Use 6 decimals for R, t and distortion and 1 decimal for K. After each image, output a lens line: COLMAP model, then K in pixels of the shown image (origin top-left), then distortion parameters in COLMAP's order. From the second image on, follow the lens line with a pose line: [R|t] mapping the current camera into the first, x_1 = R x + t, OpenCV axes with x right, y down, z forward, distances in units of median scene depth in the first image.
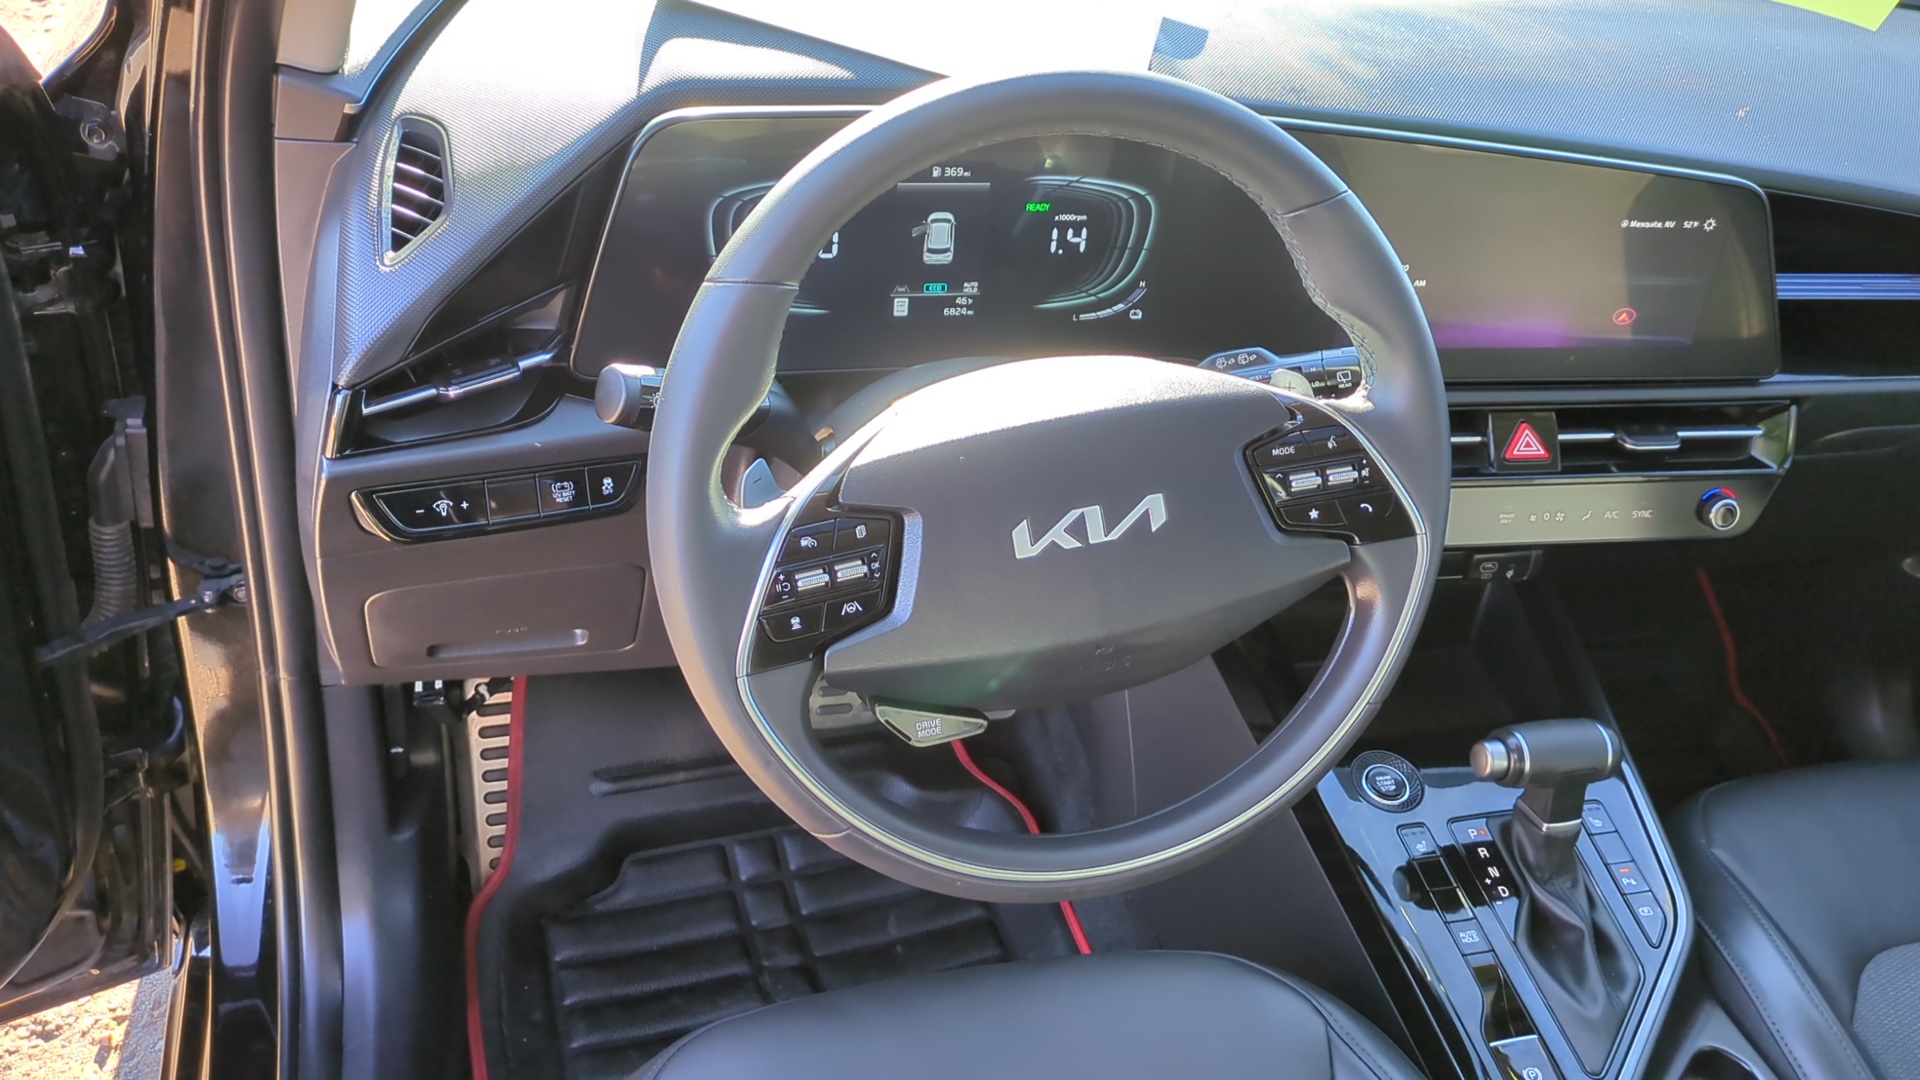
lens RADIAL K [[1649.9, 0, 976.2], [0, 1649.9, 538.5], [0, 0, 1]] dist [0.078990, -0.117646]
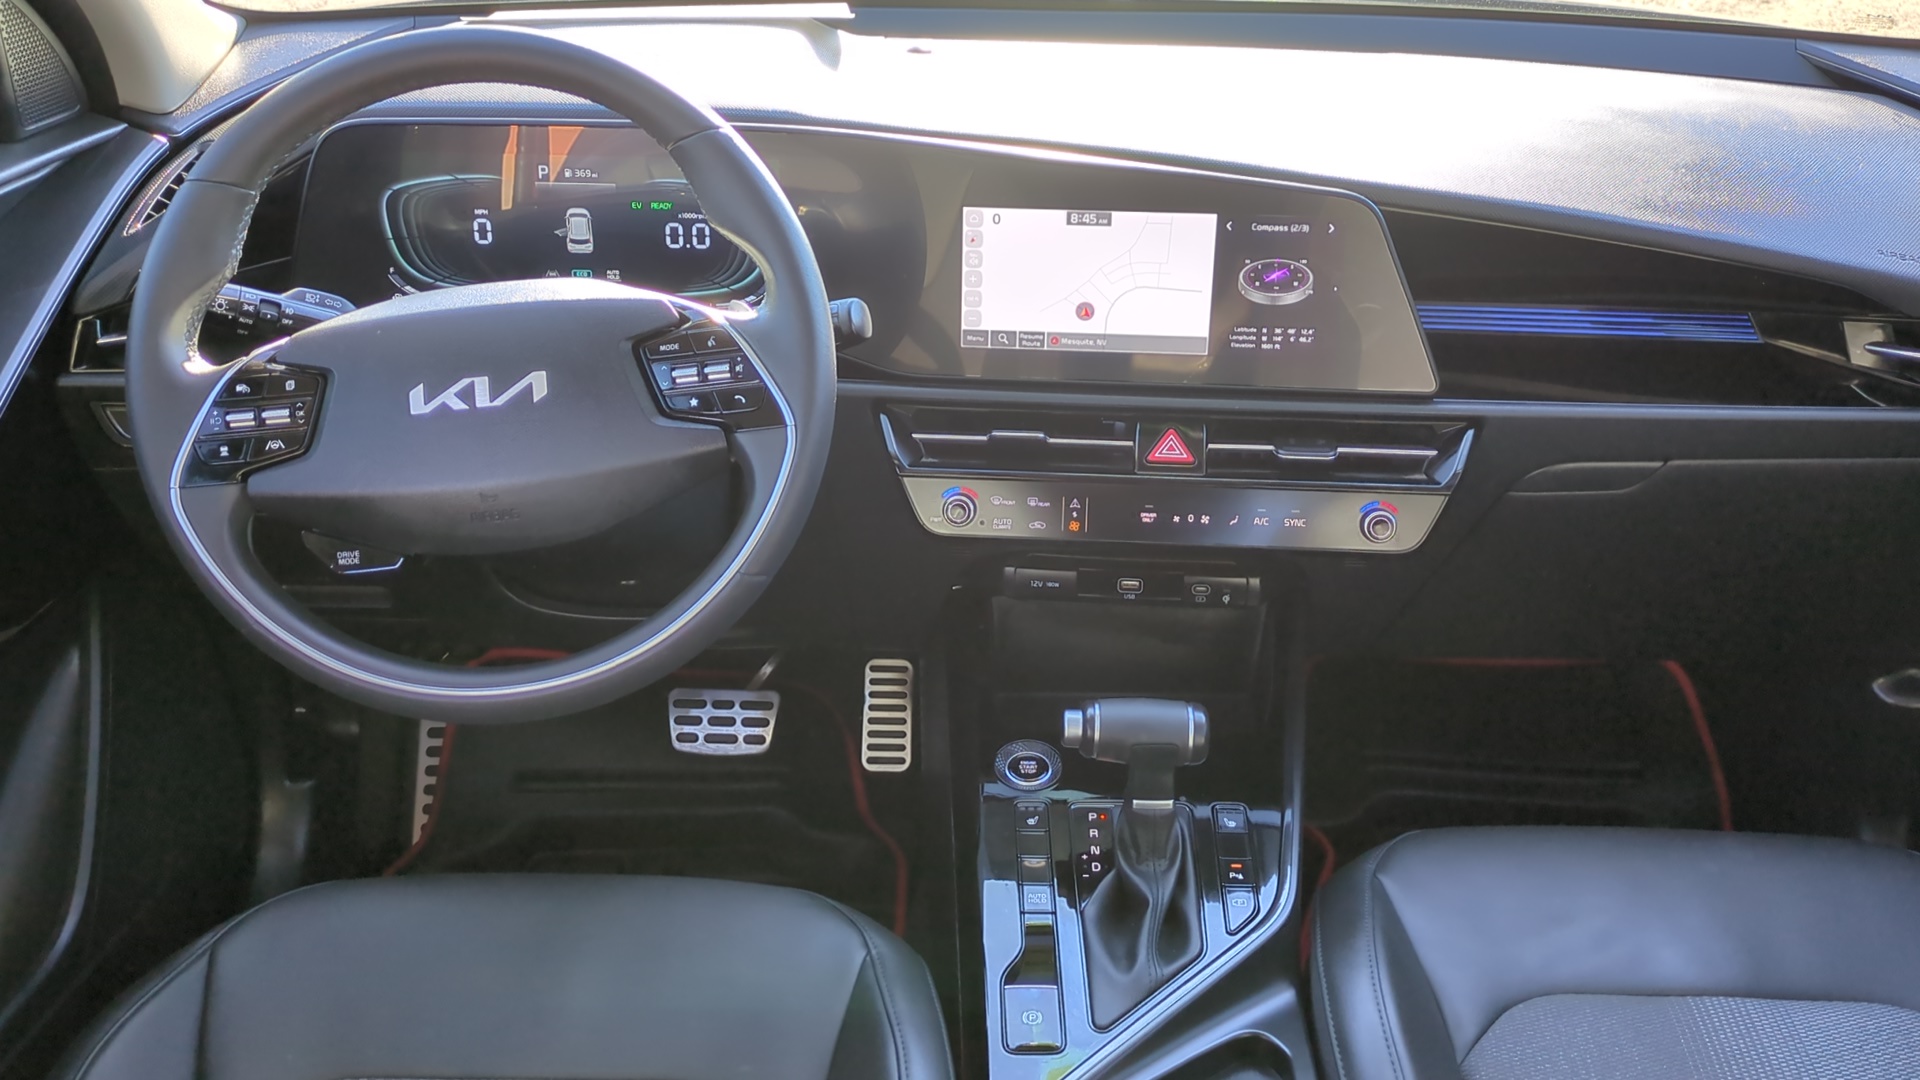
lens RADIAL K [[1644.3, 0, 969.2], [0, 1644.3, 538.4], [0, 0, 1]] dist [0.072928, -0.081871]
pose [[0.953512, 0.032049, -0.299647, 0.615254], [-0.082246, 0.984257, -0.156443, 0.203255], [0.289915, 0.173815, 0.941136, -0.009748]]
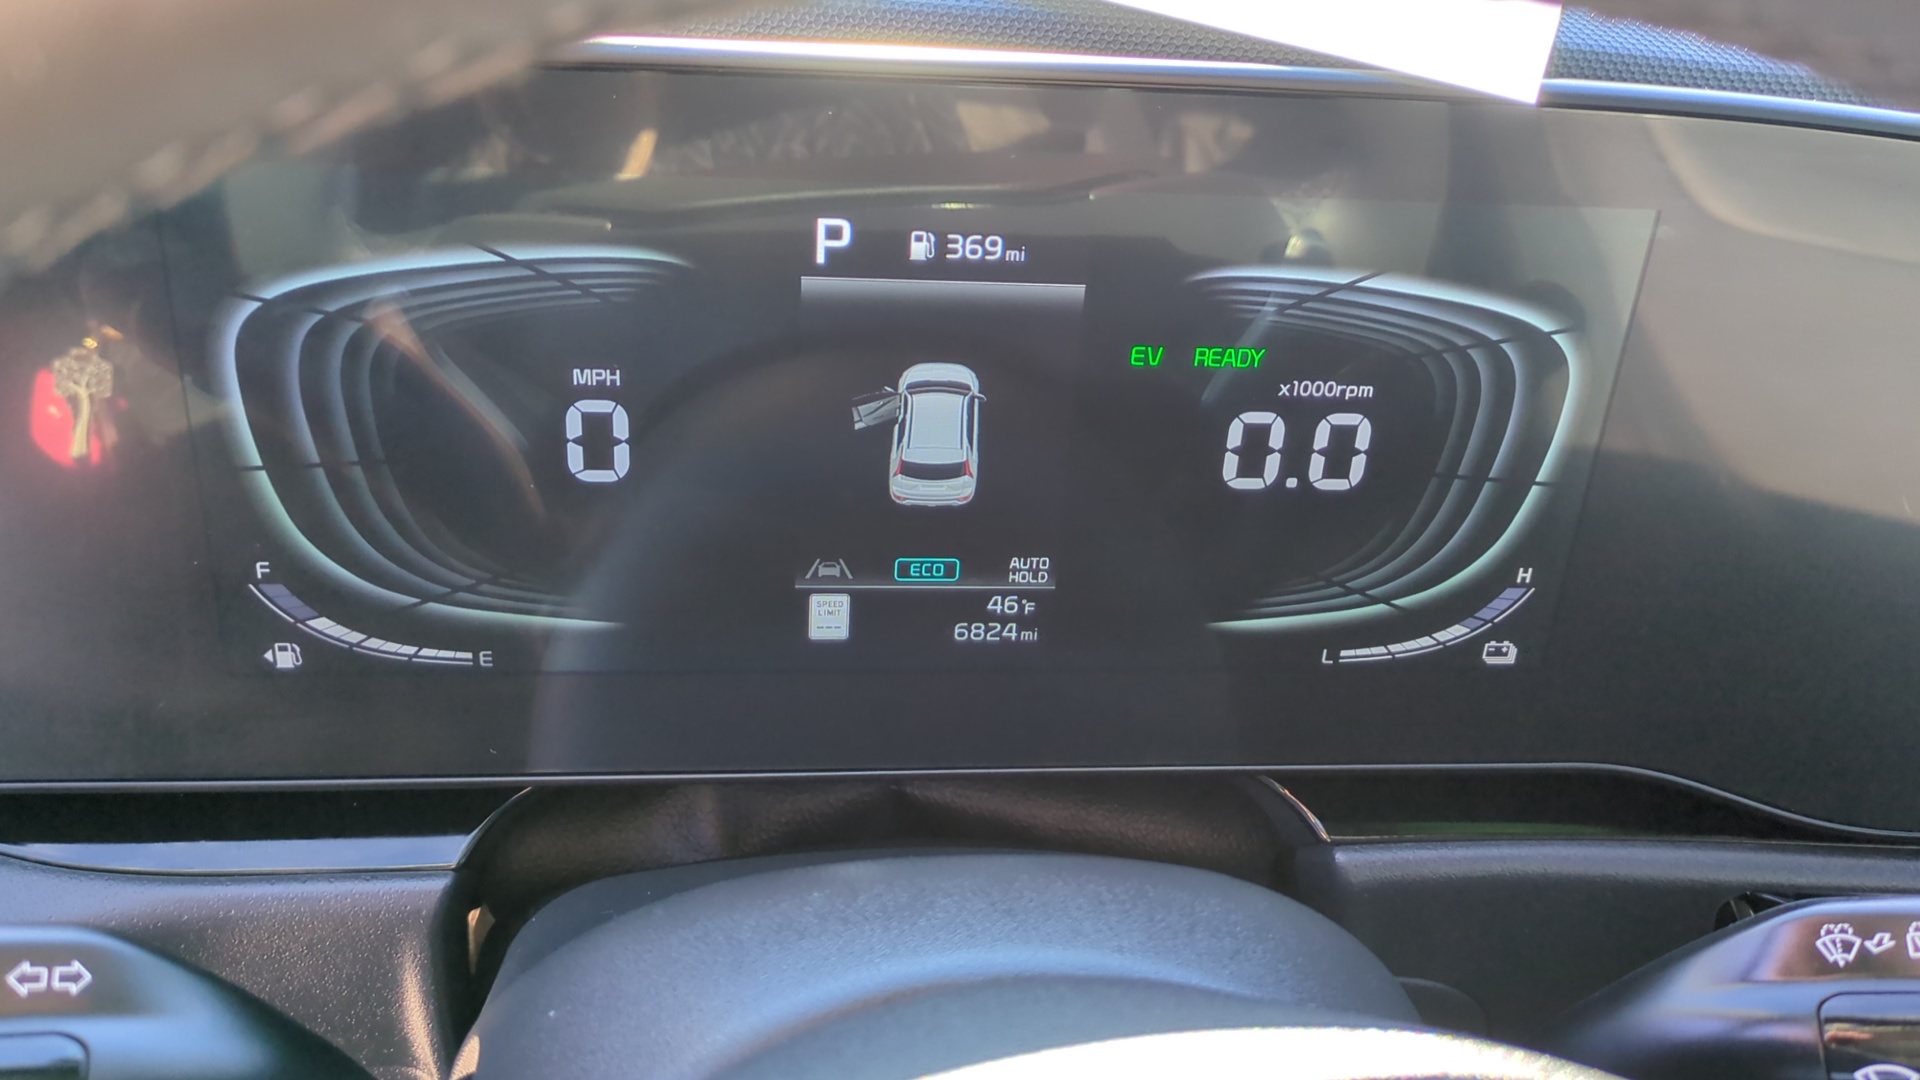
lens RADIAL K [[1649.9, 0, 976.2], [0, 1649.9, 538.5], [0, 0, 1]] dist [0.078990, -0.117646]
pose [[0.984408, 0.055592, -0.166884, 0.045540], [-0.065658, 0.996302, -0.055418, -0.141361], [0.163187, 0.065511, 0.984418, 0.660605]]
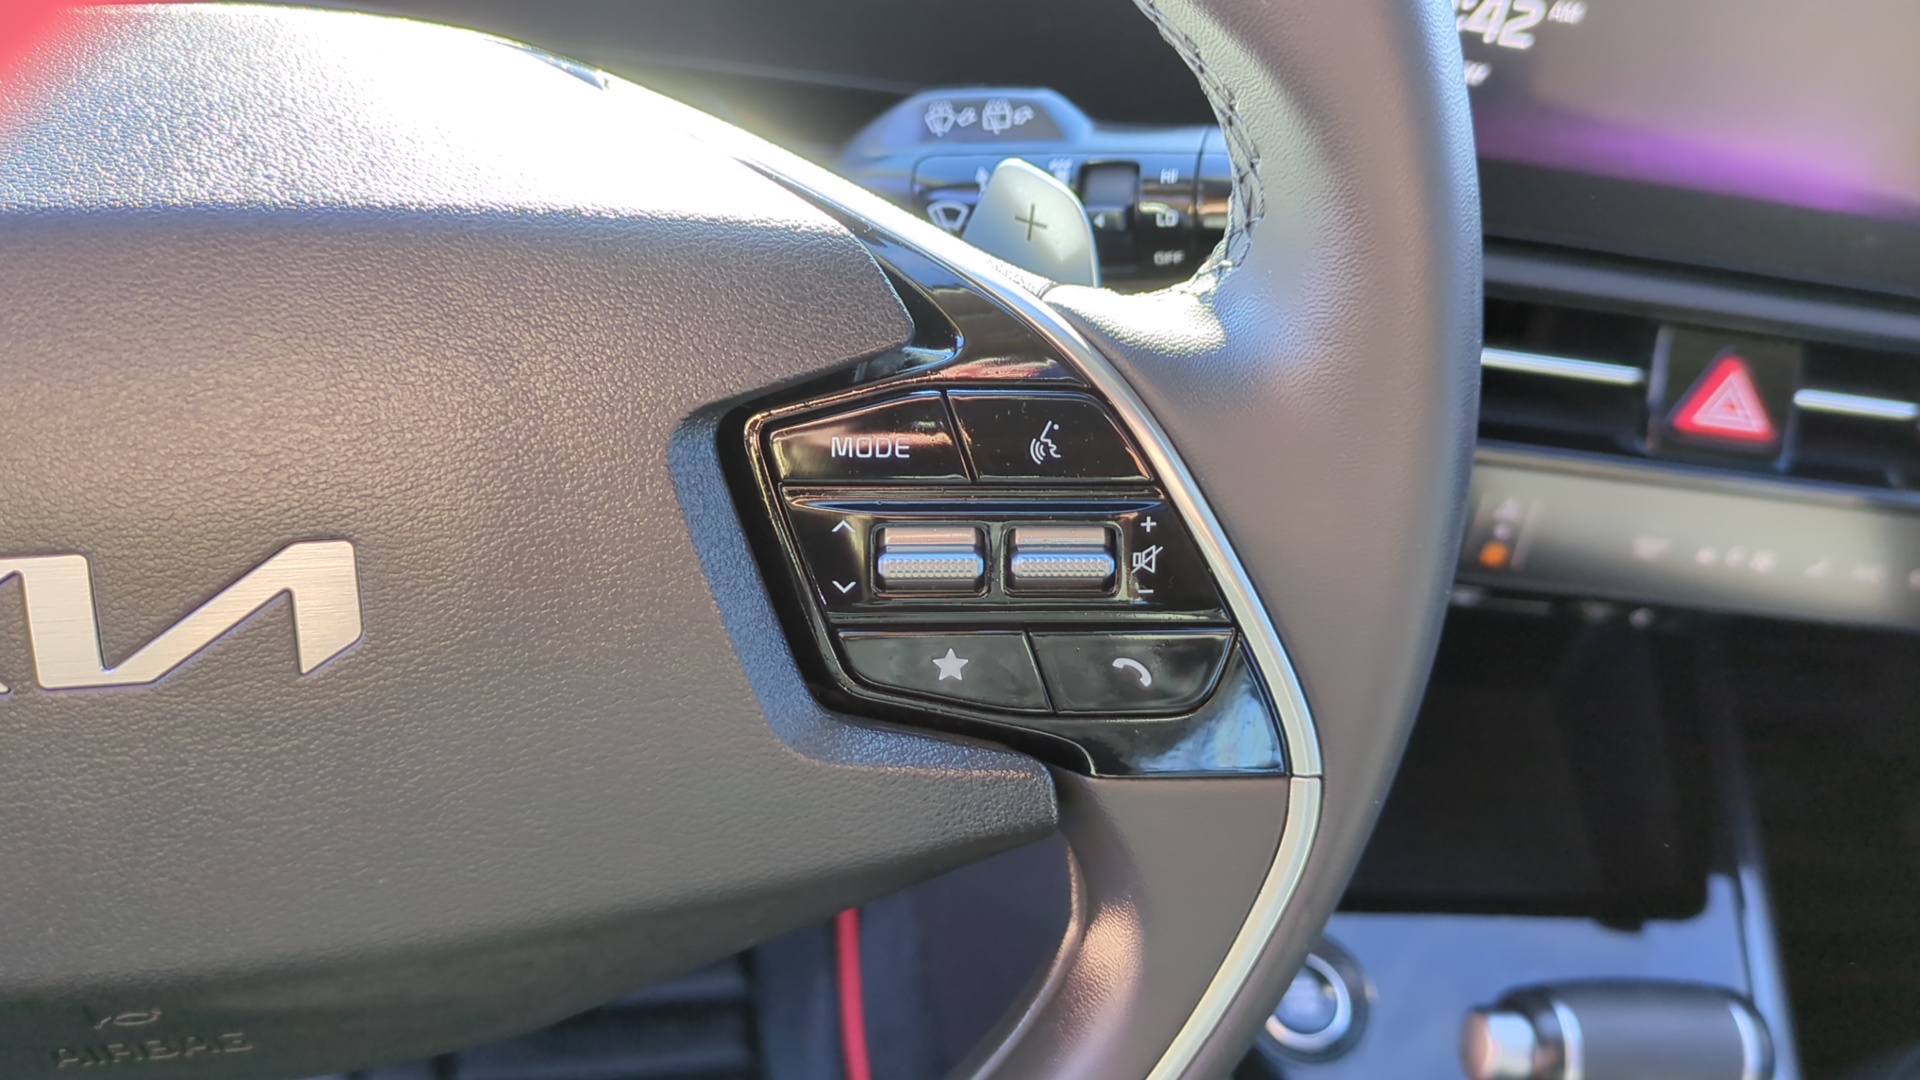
lens RADIAL K [[1649.9, 0, 976.2], [0, 1649.9, 538.5], [0, 0, 1]] dist [0.078990, -0.117646]
pose [[0.981507, 0.177464, -0.071765, 0.188966], [-0.163973, 0.972876, 0.163173, -0.072727], [0.098776, -0.148388, 0.983984, 0.591936]]
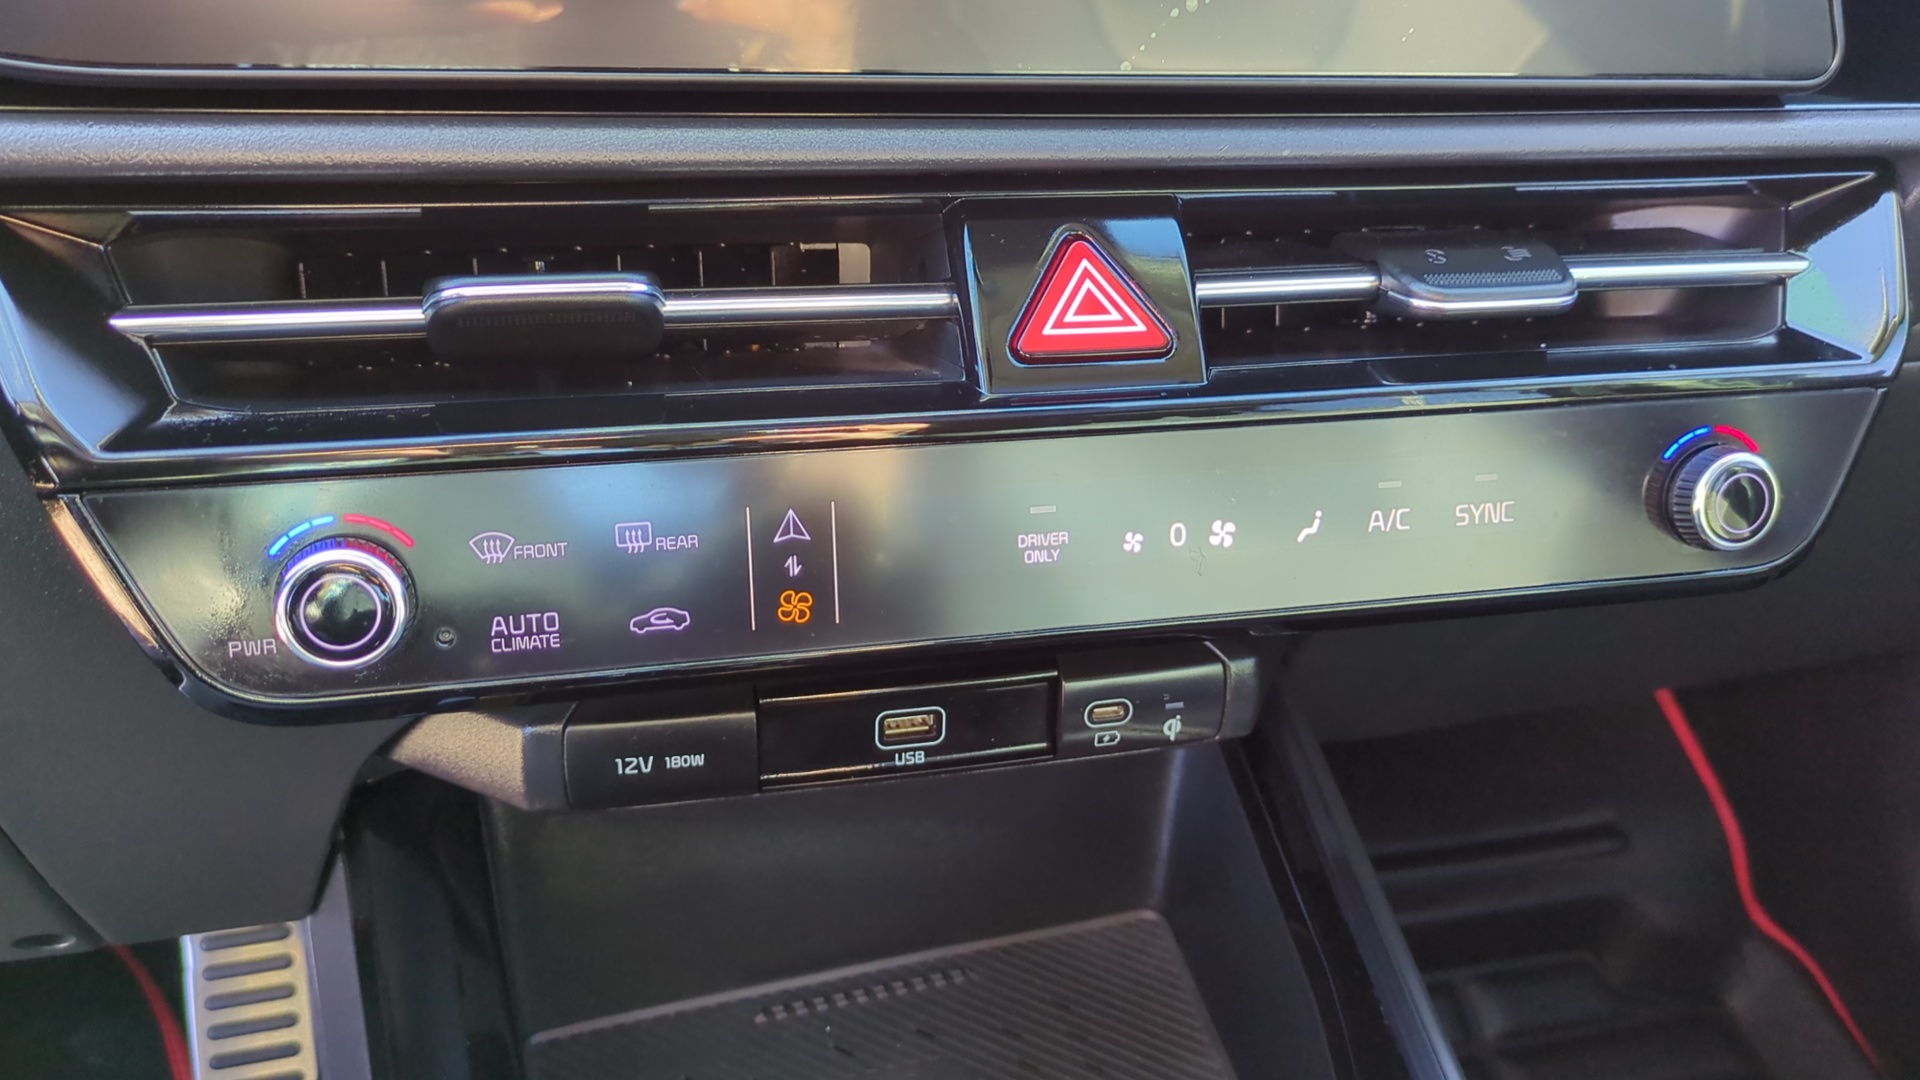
lens RADIAL K [[1649.9, 0, 976.2], [0, 1649.9, 538.5], [0, 0, 1]] dist [0.078990, -0.117646]
pose [[0.997296, -0.066442, 0.031388, 0.350129], [0.069552, 0.991337, -0.111412, 0.022466], [-0.023714, 0.113293, 0.993279, 0.822654]]
